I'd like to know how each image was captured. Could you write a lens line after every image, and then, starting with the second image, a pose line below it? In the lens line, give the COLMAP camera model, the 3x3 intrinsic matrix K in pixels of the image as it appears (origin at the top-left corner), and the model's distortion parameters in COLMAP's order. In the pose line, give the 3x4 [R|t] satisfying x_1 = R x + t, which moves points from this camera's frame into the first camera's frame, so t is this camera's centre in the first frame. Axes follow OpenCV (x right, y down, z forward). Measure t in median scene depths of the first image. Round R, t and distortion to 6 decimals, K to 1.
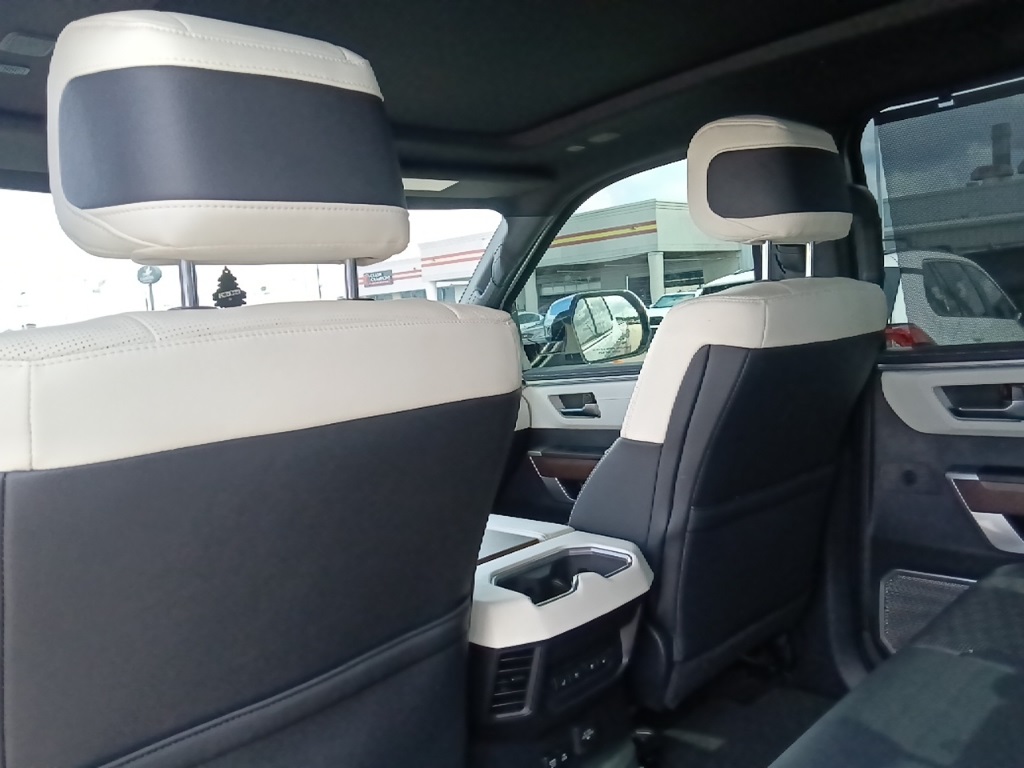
lens RADIAL K [[799.4, 0, 509.4], [0, 799.4, 380.8], [0, 0, 1]] dist [0.037618, -0.094989]
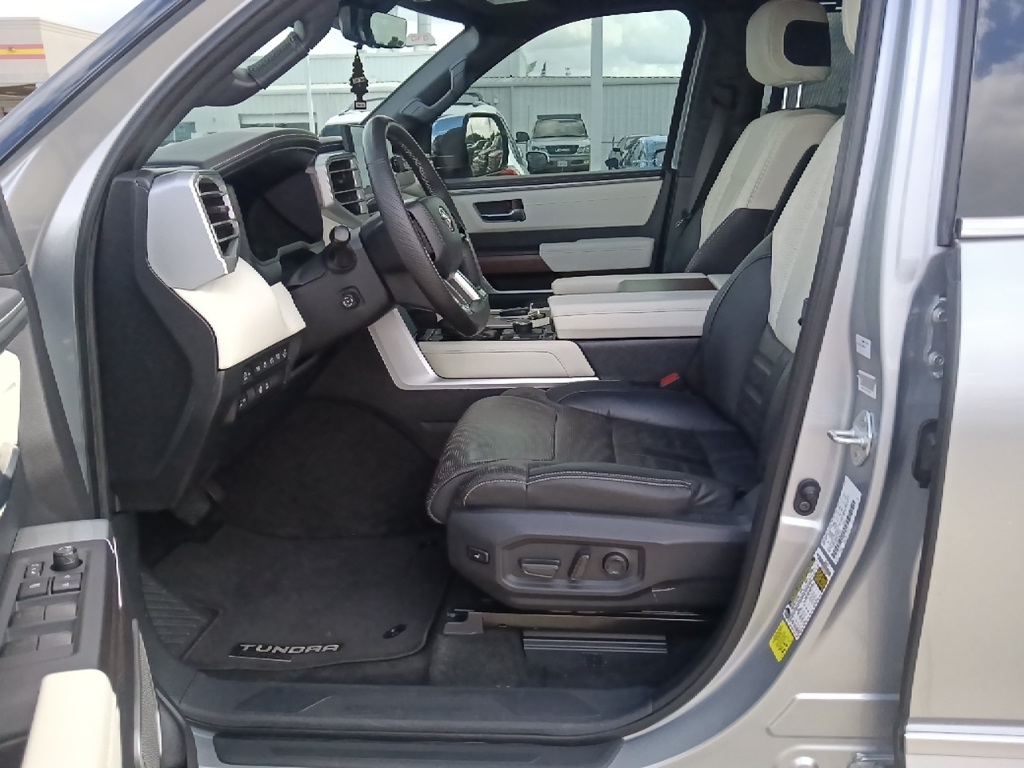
lens RADIAL K [[832.5, 0, 509.8], [0, 832.5, 385.6], [0, 0, 1]] dist [-0.004900, 0.000115]
pose [[0.746118, -0.129986, 0.653003, -0.755351], [0.018147, 0.984364, 0.175212, 0.070302], [-0.665567, -0.118879, 0.736810, 0.056943]]
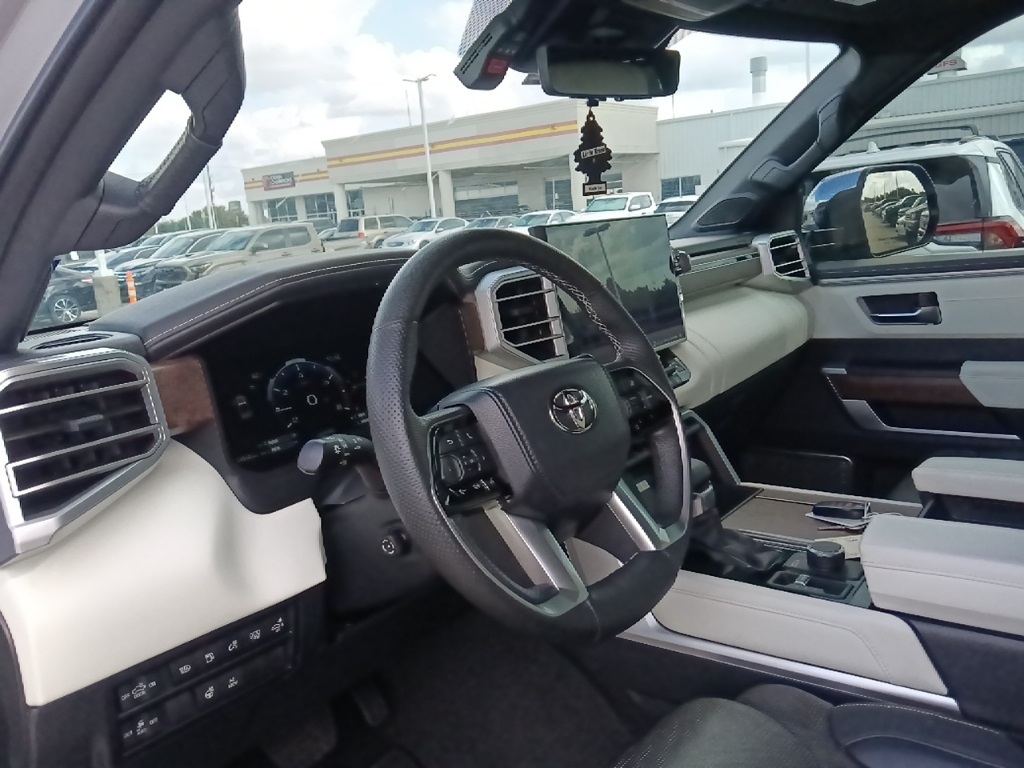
lens RADIAL K [[799.4, 0, 509.4], [0, 799.4, 380.8], [0, 0, 1]] dist [0.037618, -0.094989]
pose [[0.990861, -0.033742, 0.130600, -0.415069], [0.018521, 0.993070, 0.116054, 0.001708], [-0.133611, -0.112574, 0.984619, 0.265774]]
